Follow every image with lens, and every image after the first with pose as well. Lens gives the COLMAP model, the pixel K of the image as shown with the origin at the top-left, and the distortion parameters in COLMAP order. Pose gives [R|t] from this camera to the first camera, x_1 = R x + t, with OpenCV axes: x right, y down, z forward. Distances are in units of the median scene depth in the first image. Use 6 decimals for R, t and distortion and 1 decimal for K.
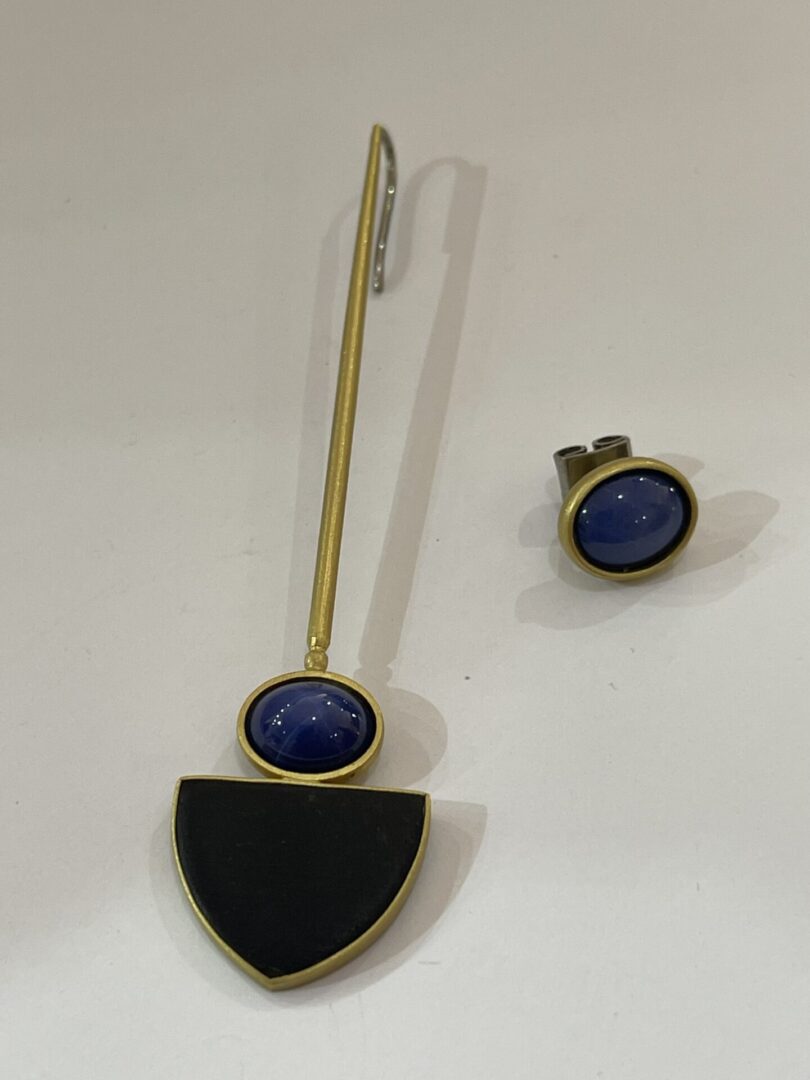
lens RADIAL K [[2103.6, 0, 405.0], [0, 2103.6, 540.0], [0, 0, 1]] dist [0.274839, -1.432537]
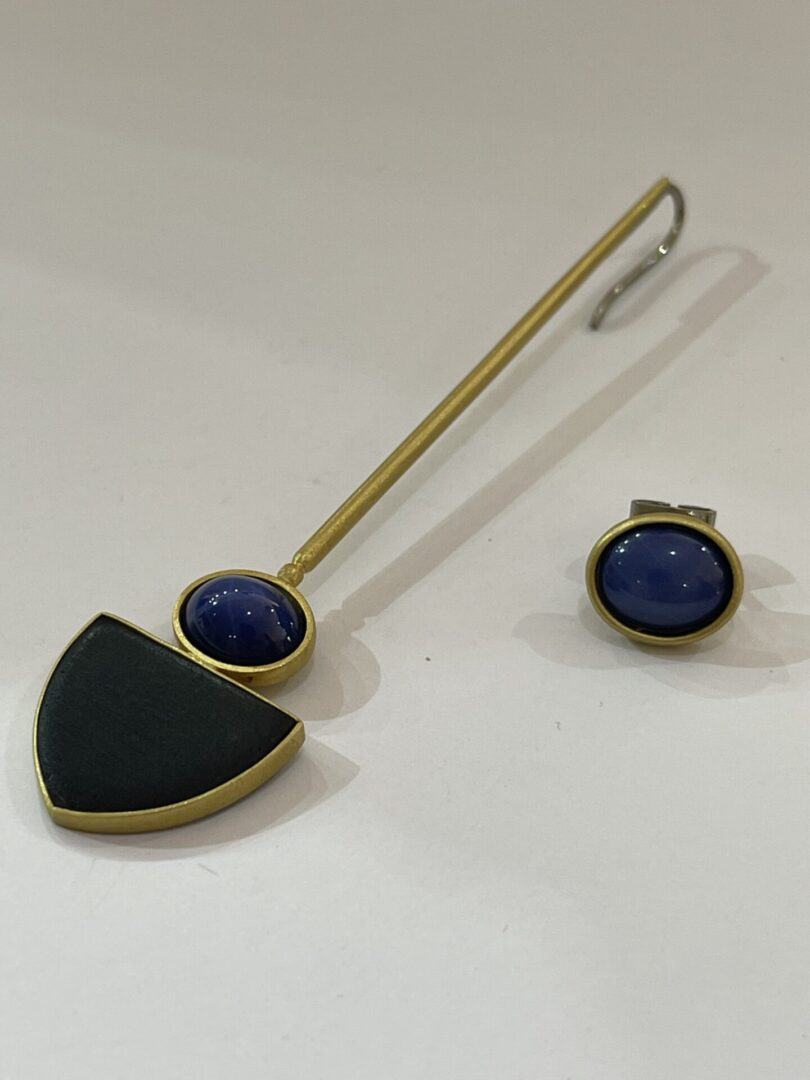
lens RADIAL K [[2103.6, 0, 405.0], [0, 2103.6, 540.0], [0, 0, 1]] dist [0.274839, -1.432537]
pose [[0.856747, 0.357860, -0.371377, 0.349756], [-0.416803, 0.904537, -0.089929, 0.105679], [0.303743, 0.231837, 0.924117, 0.115129]]
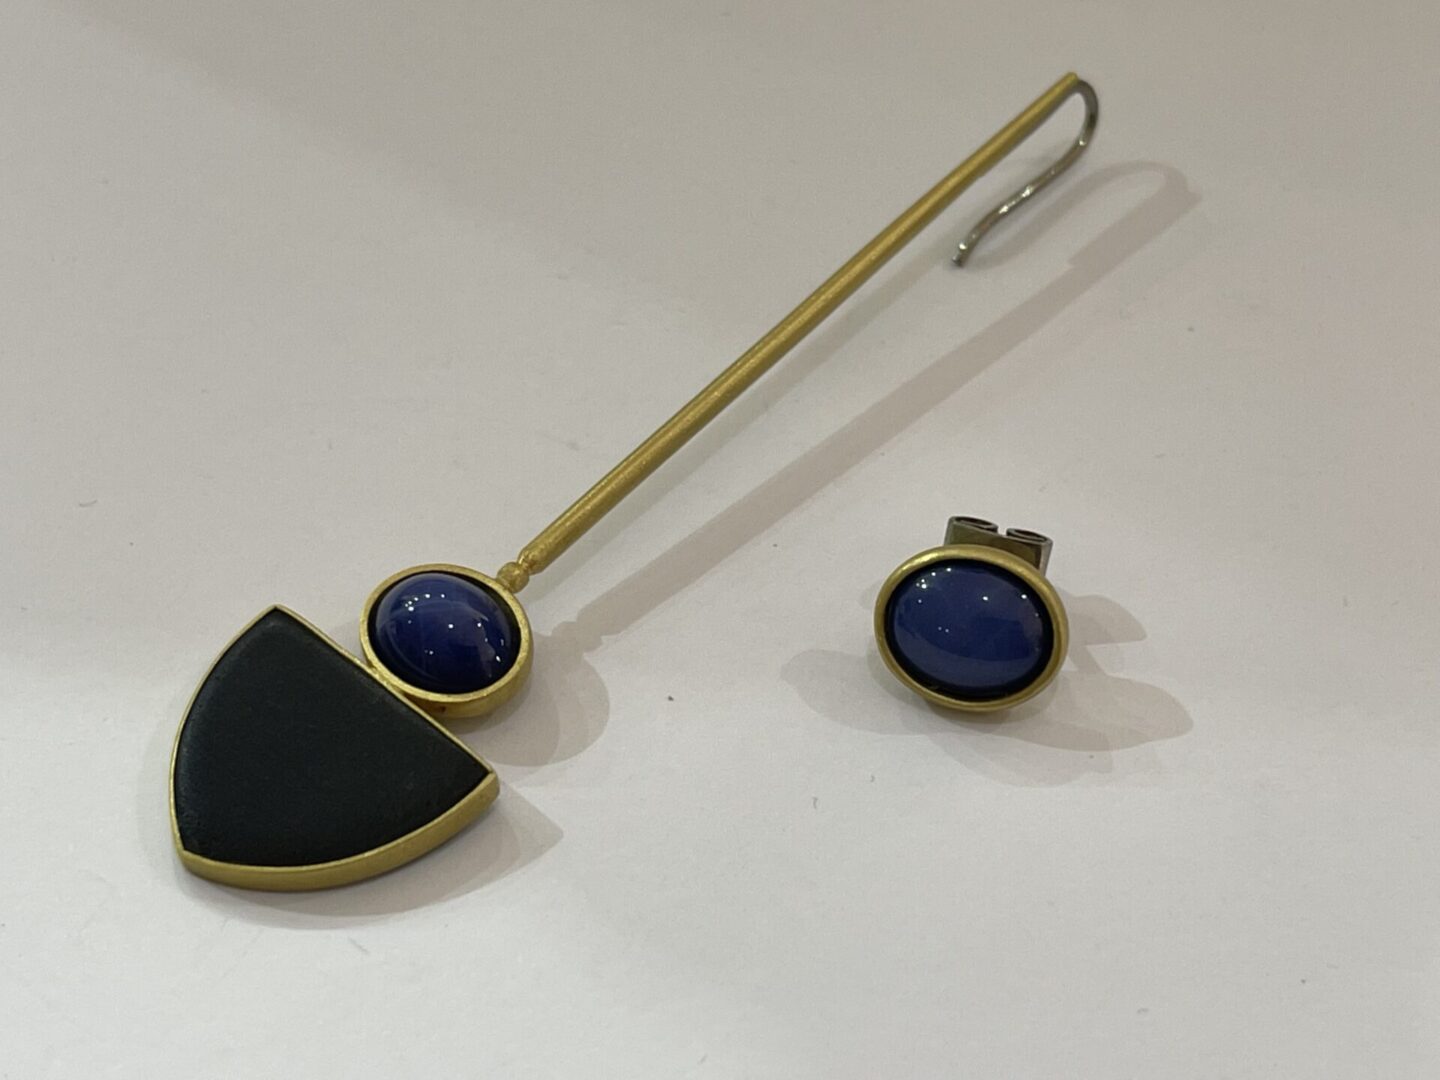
lens RADIAL K [[2804.8, 0, 714.0], [0, 2804.8, 528.1], [0, 0, 1]] dist [0.274839, -1.432537]
pose [[0.788789, 0.463263, -0.403979, 0.420158], [-0.494838, 0.868476, 0.029729, -0.025456], [0.364618, 0.176454, 0.914285, 0.071123]]
